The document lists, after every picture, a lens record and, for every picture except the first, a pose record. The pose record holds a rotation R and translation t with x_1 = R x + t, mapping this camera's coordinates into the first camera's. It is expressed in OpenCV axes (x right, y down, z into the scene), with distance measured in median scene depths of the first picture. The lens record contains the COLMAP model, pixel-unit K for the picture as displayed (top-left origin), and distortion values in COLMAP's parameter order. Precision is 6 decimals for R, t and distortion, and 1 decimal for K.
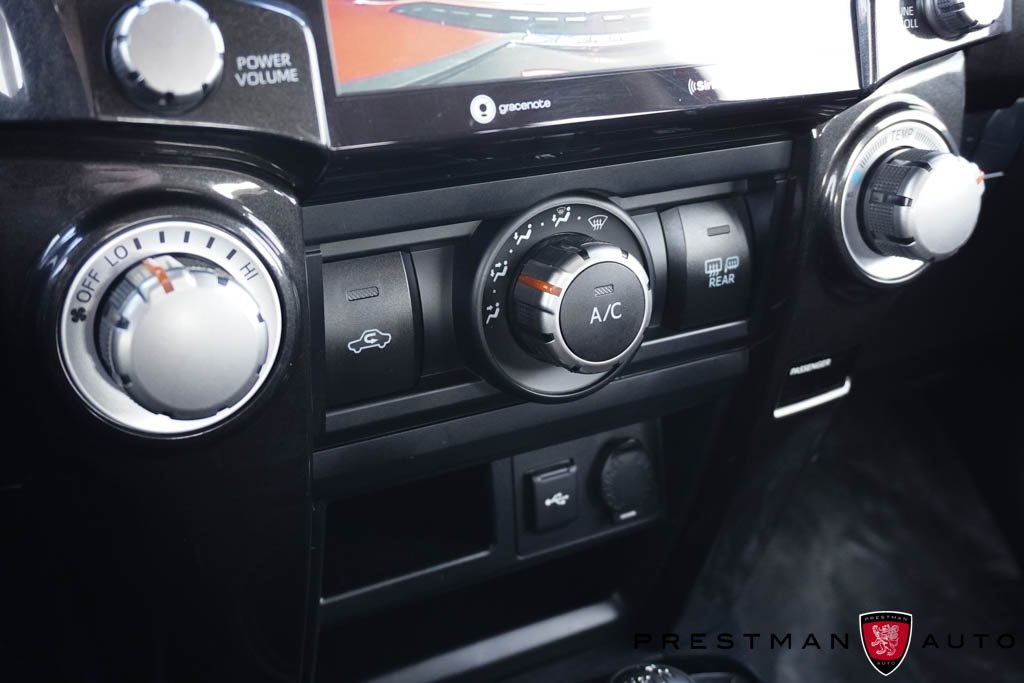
lens RADIAL K [[1134.6, 0, 517.8], [0, 1134.6, 339.2], [0, 0, 1]] dist [-0.010132, 0.000000]
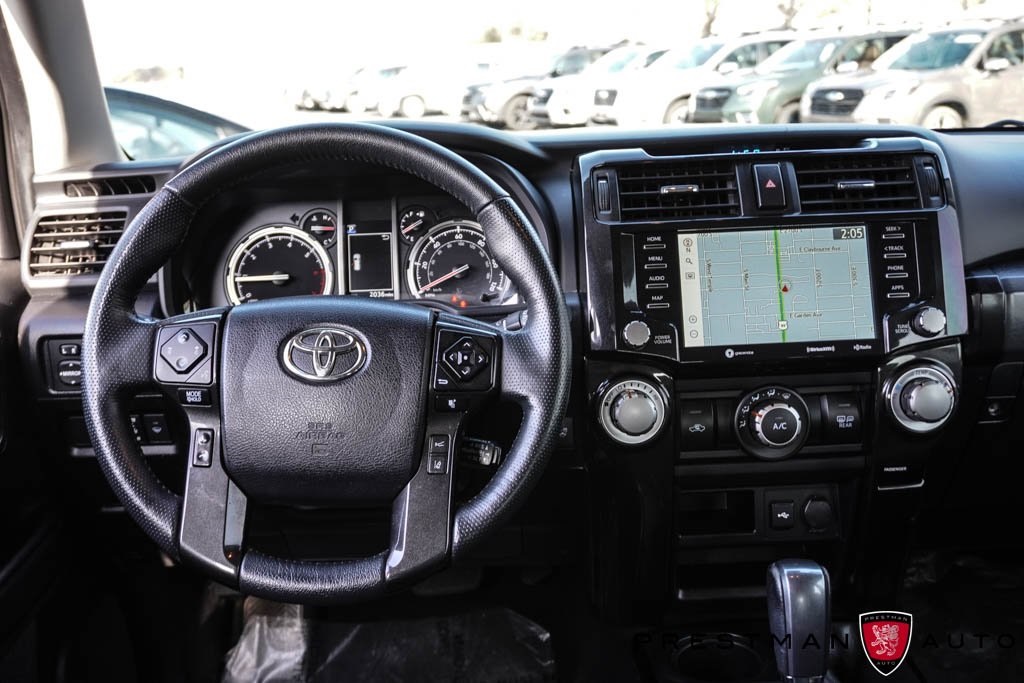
lens RADIAL K [[947.5, 0, 518.9], [0, 947.5, 343.0], [0, 0, 1]] dist [-0.016653, 0.000000]
pose [[0.886728, 0.042431, -0.460341, 0.643356], [-0.136471, 0.975427, -0.172969, 0.302237], [0.441689, 0.216200, 0.870728, -1.546077]]
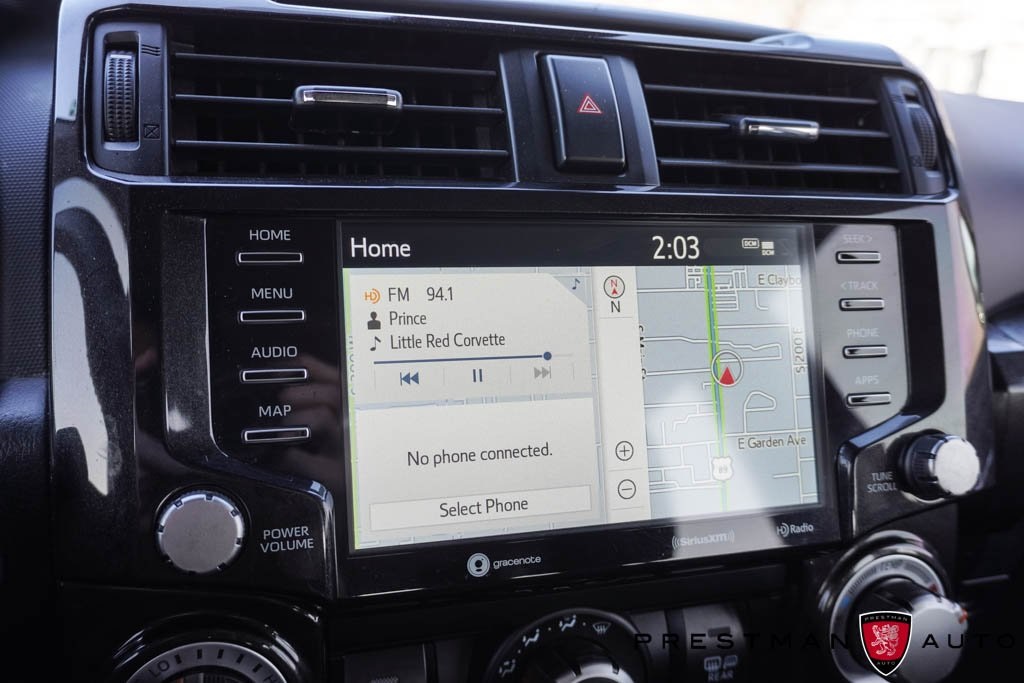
lens RADIAL K [[913.4, 0, 510.5], [0, 913.4, 348.0], [0, 0, 1]] dist [-0.013226, -0.005925]
pose [[0.982364, 0.071326, -0.172840, 0.140507], [-0.102222, 0.978880, -0.177045, -0.243874], [0.156561, 0.191591, 0.968907, 0.044195]]
